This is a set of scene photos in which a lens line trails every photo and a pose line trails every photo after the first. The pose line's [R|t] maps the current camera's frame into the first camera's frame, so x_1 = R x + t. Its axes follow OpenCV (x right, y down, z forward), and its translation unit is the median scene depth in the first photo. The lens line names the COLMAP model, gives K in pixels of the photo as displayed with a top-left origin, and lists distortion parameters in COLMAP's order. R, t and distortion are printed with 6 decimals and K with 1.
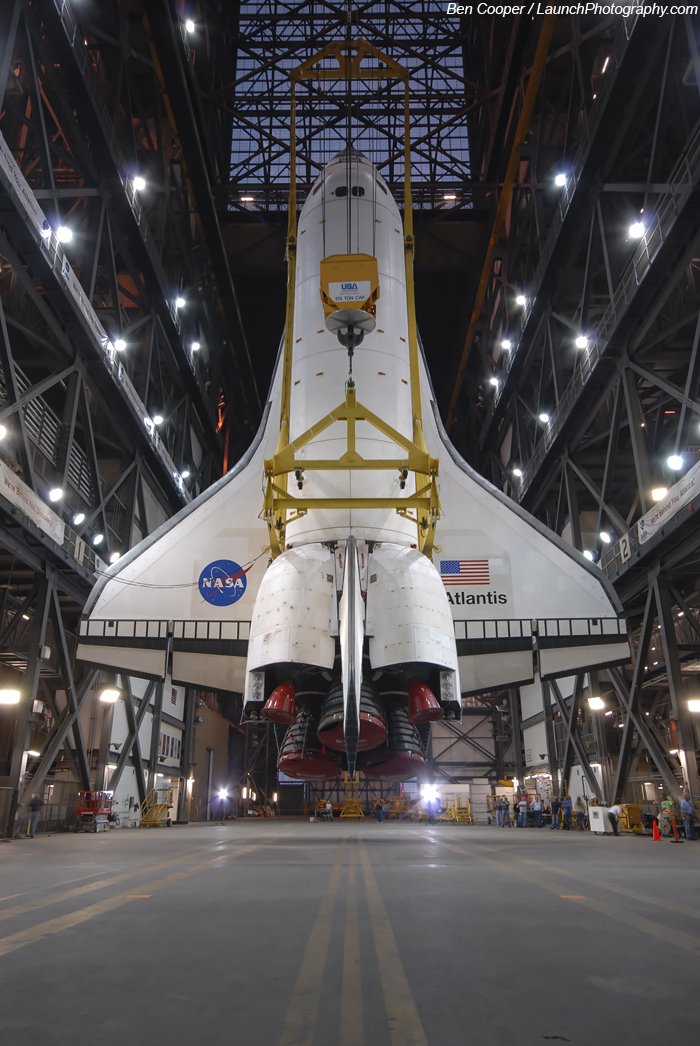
lens RADIAL K [[762.9, 0, 350.0], [0, 762.9, 523.0], [0, 0, 1]] dist [-0.000968, 0.004830]
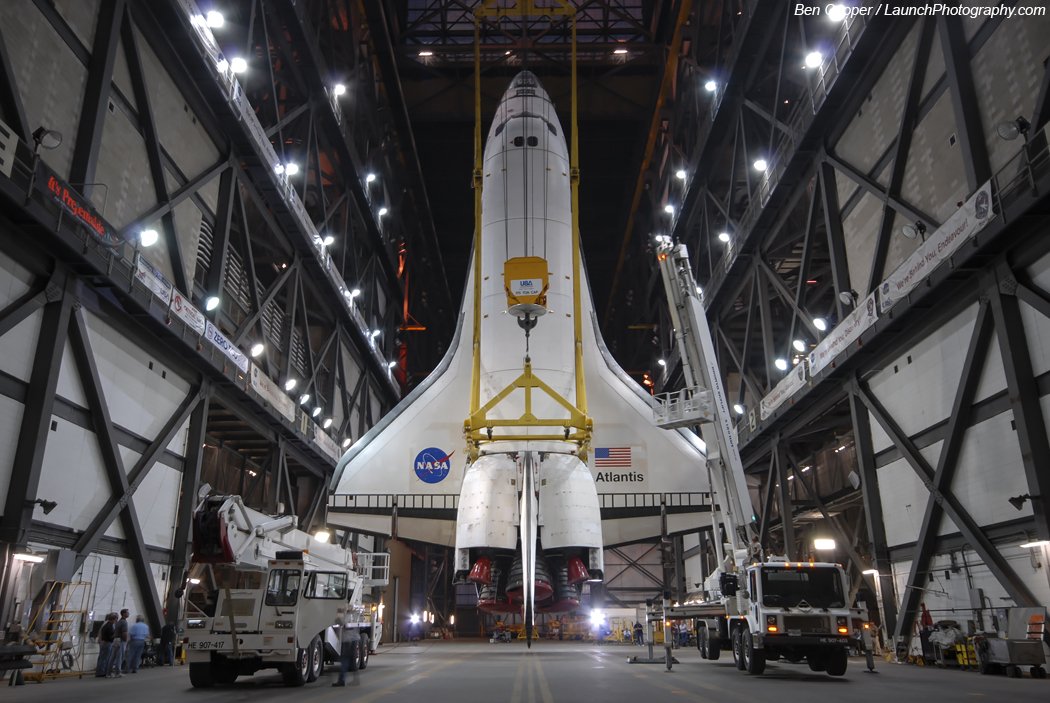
lens RADIAL K [[881.6, 0, 525.0], [0, 881.6, 351.5], [0, 0, 1]] dist [-0.003494, -0.003783]
pose [[0.999997, -0.002555, 0.000124, -0.002218], [0.002545, 0.998693, 0.051047, -0.136667], [-0.000254, -0.051047, 0.998696, -0.366262]]
